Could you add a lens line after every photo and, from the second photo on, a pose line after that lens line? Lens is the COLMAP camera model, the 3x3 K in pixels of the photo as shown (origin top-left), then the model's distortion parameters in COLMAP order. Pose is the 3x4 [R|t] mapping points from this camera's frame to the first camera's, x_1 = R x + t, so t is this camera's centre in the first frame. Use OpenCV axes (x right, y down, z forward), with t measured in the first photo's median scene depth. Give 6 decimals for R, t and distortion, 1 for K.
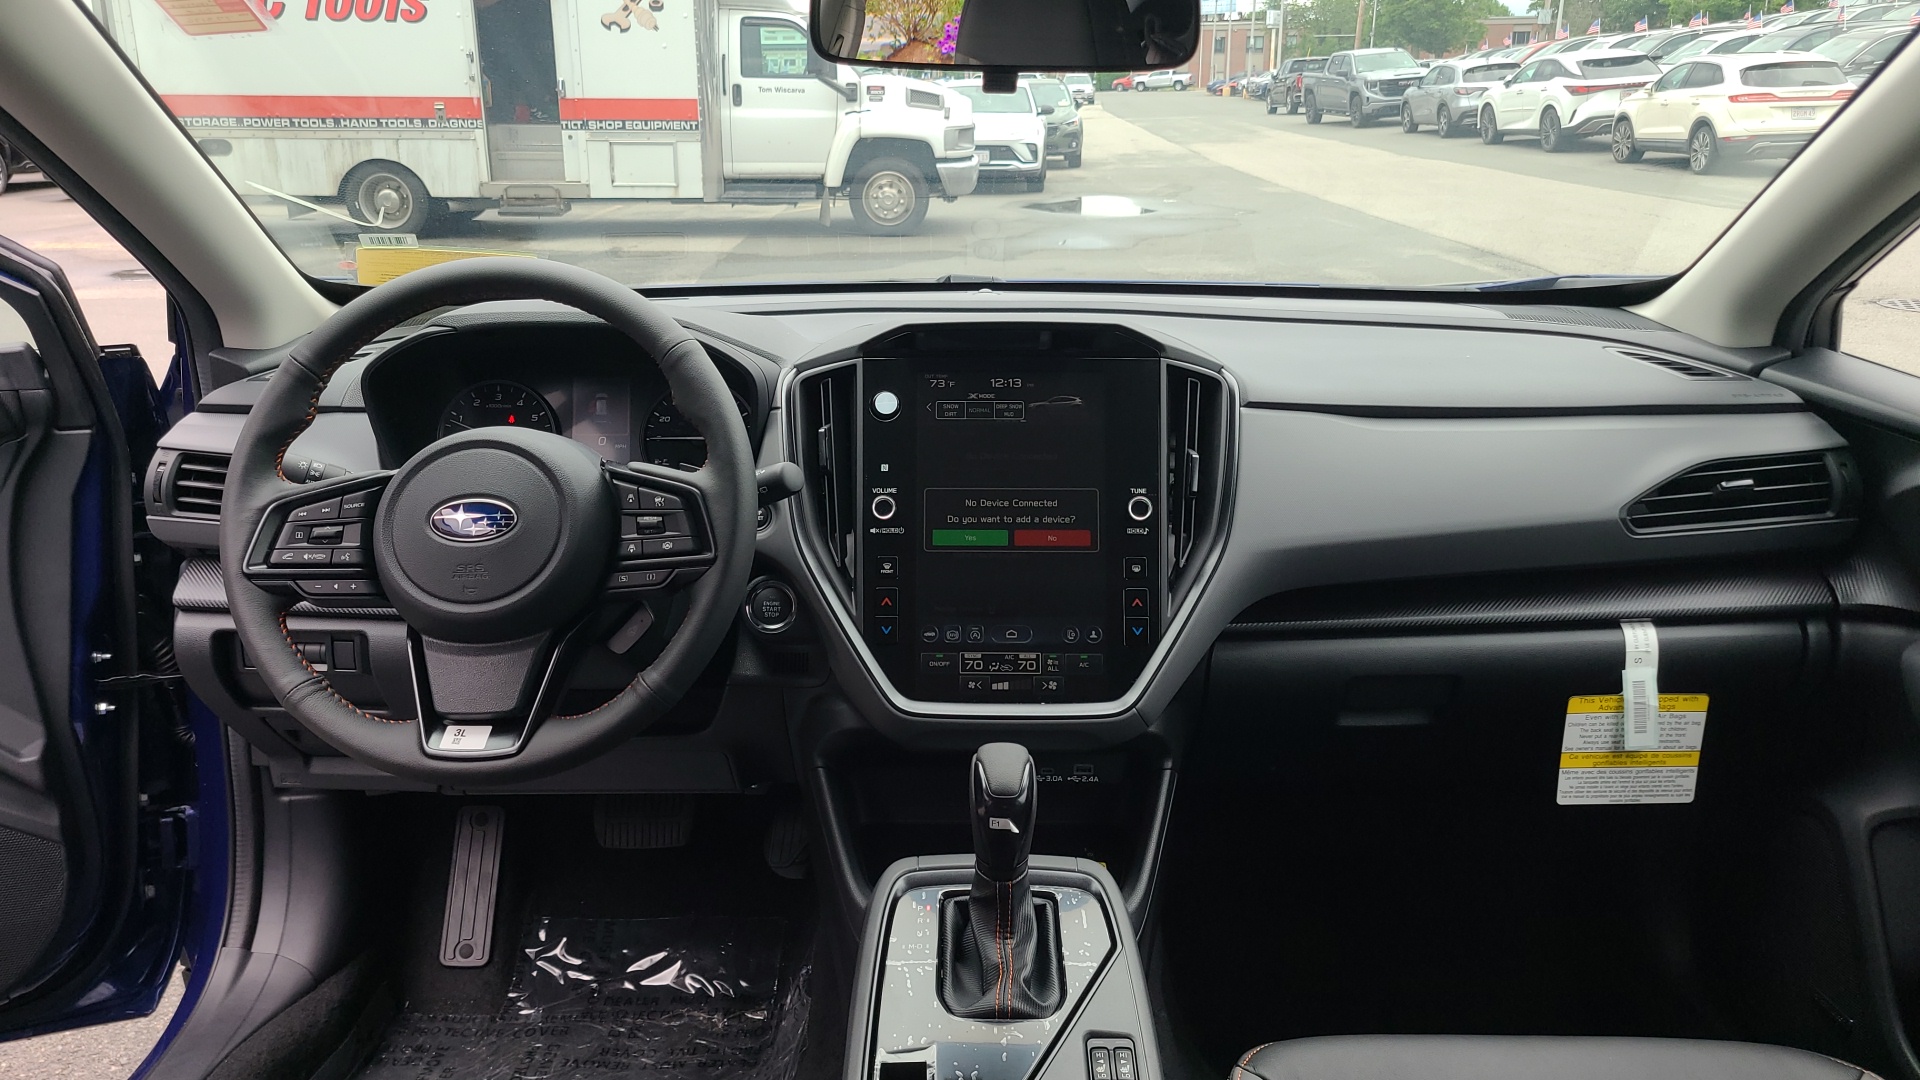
lens RADIAL K [[1445.8, 0, 953.8], [0, 1445.8, 533.7], [0, 0, 1]] dist [0.023864, 0.000087]
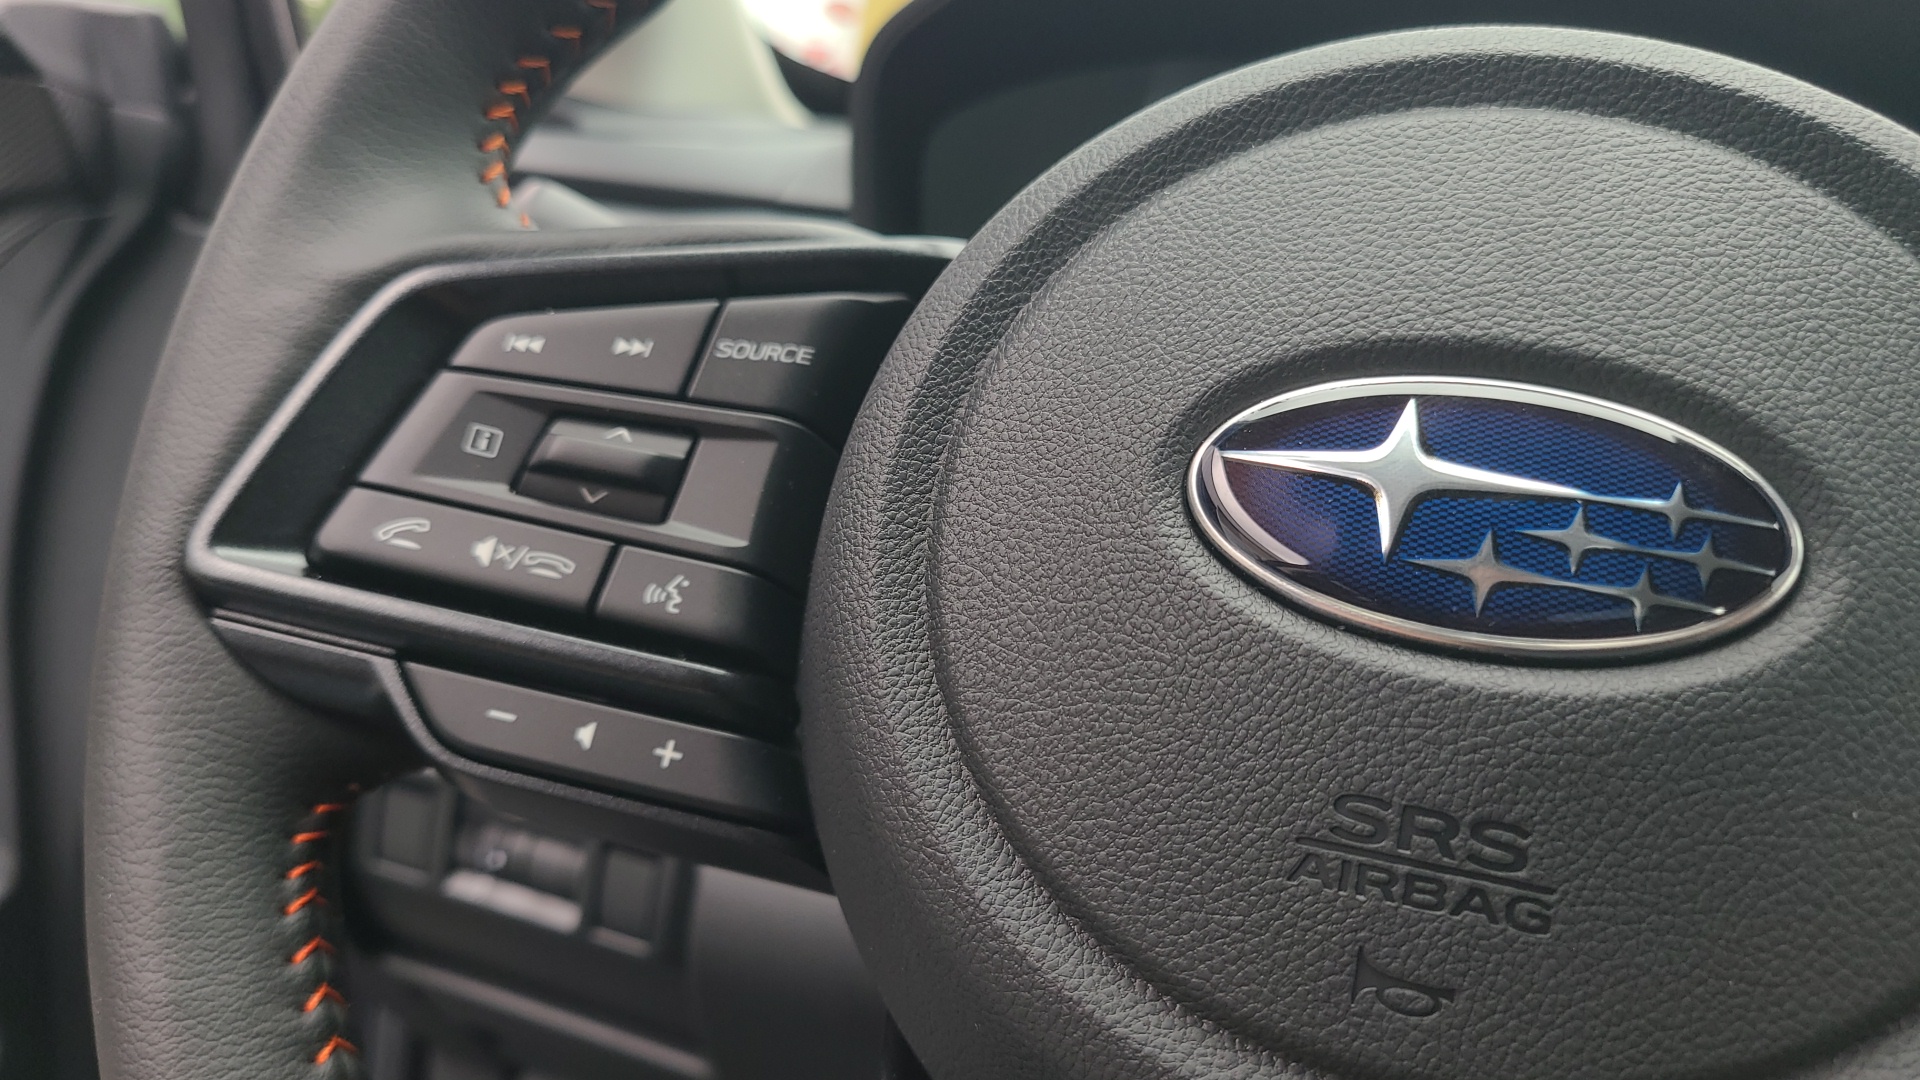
lens RADIAL K [[1510.8, 0, 960.0], [0, 1510.8, 540.0], [0, 0, 1]] dist [-0.010756, 0.001929]
pose [[0.953487, 0.186866, -0.236523, -0.278538], [-0.210586, 0.974368, -0.079124, 0.013974], [0.215675, 0.125252, 0.968399, 0.675106]]
